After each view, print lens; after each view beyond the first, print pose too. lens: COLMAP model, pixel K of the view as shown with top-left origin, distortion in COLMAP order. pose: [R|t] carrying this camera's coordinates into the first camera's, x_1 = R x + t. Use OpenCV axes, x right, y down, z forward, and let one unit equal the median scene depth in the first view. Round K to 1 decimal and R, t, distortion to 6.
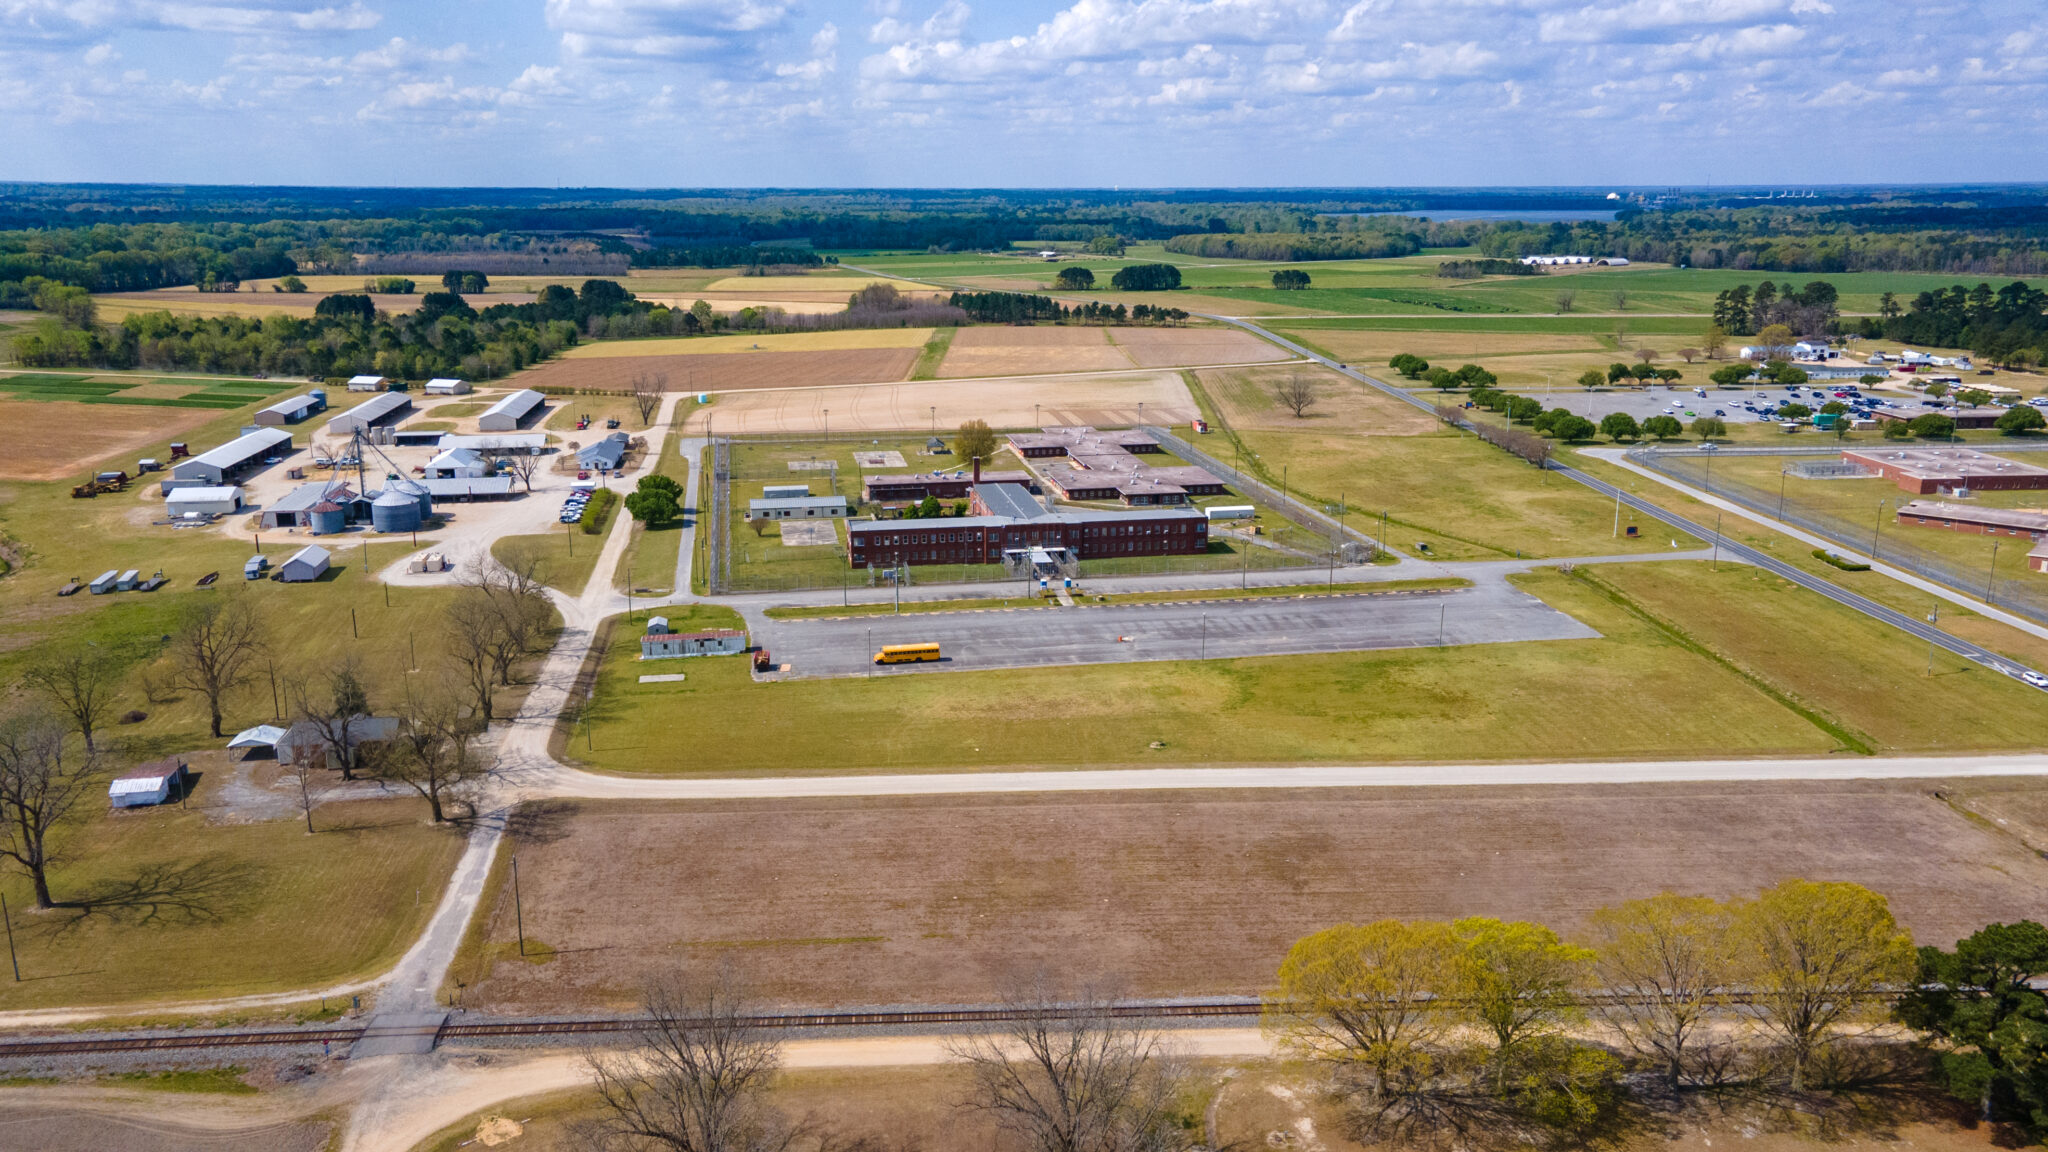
lens RADIAL K [[1520.4, 0, 1022.4], [0, 1520.4, 459.0], [0, 0, 1]] dist [0.034334, 0.005849]
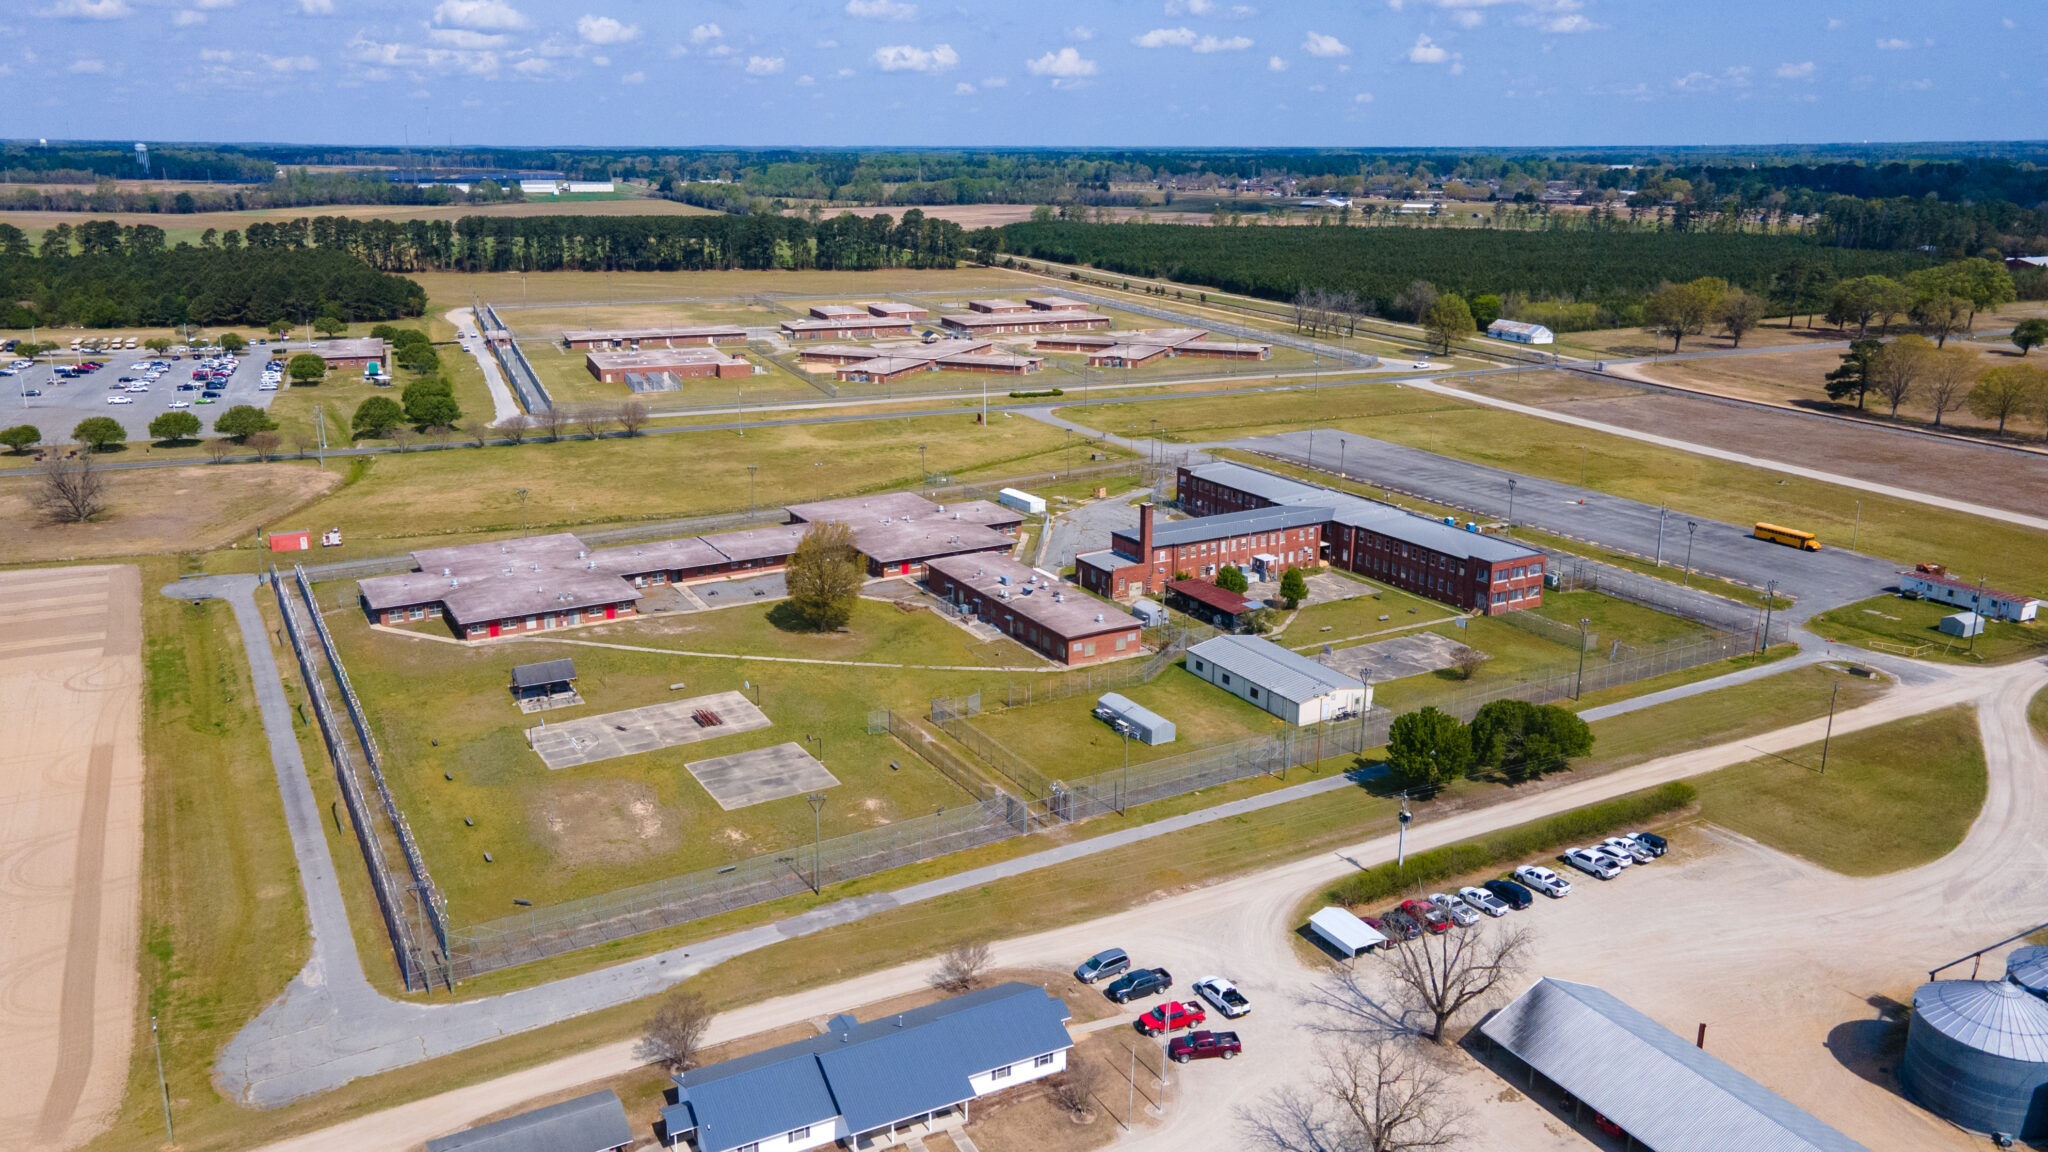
lens RADIAL K [[1464.9, 0, 1019.7], [0, 1464.9, 611.2], [0, 0, 1]] dist [0.020358, 0.037691]
pose [[-0.317957, -0.286066, 0.903919, -0.701027], [0.170032, 0.920733, 0.351197, -0.221937], [-0.932734, 0.265360, -0.244113, 1.487381]]
